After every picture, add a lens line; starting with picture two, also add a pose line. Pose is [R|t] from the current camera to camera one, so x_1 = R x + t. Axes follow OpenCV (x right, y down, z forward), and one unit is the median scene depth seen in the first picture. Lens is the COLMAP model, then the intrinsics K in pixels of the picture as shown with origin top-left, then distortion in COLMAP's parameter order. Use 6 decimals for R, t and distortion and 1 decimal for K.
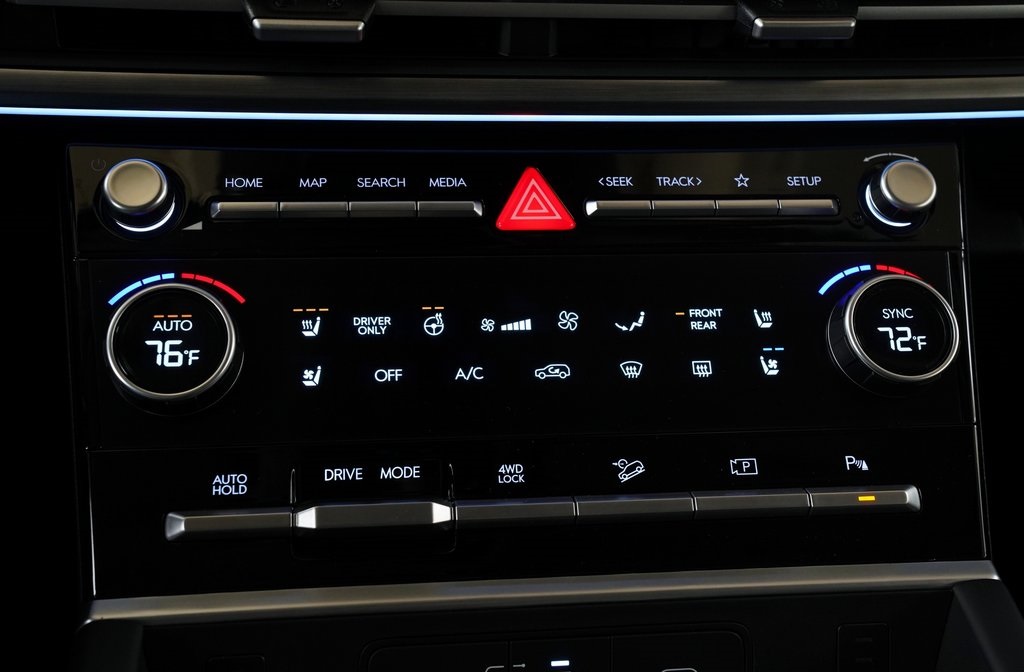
lens RADIAL K [[1251.5, 0, 509.8], [0, 1251.5, 342.2], [0, 0, 1]] dist [0.056091, 0.000000]
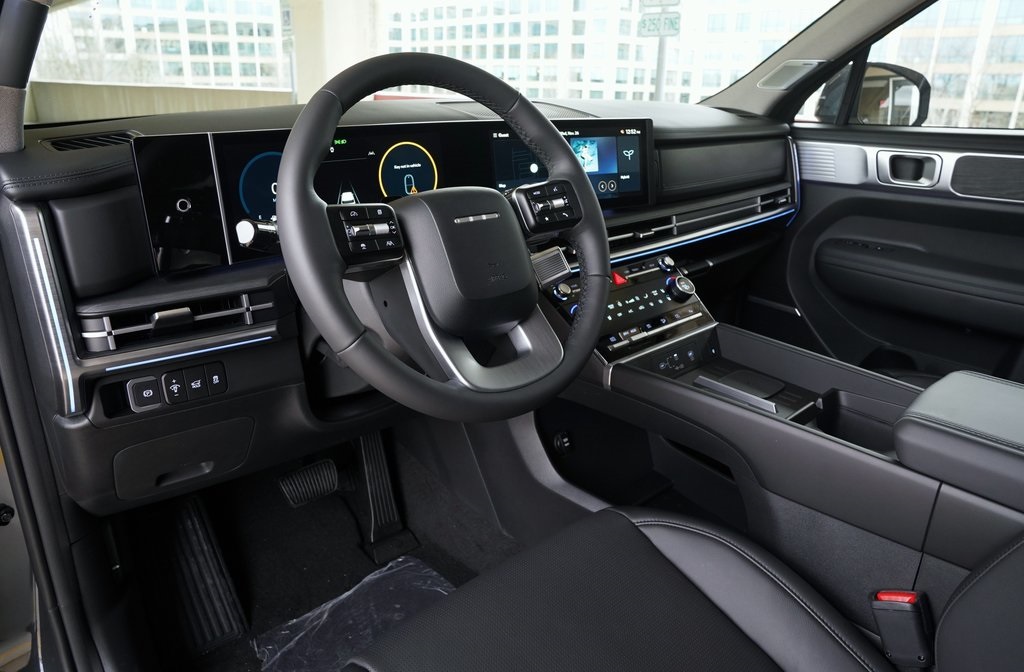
lens RADIAL K [[713.2, 0, 513.6], [0, 713.2, 331.4], [0, 0, 1]] dist [-0.100479, 0.010523]
pose [[0.807096, -0.242386, 0.538373, -1.833770], [0.356359, 0.927010, -0.116875, 0.249861], [-0.470749, 0.286183, 0.834563, -0.999981]]
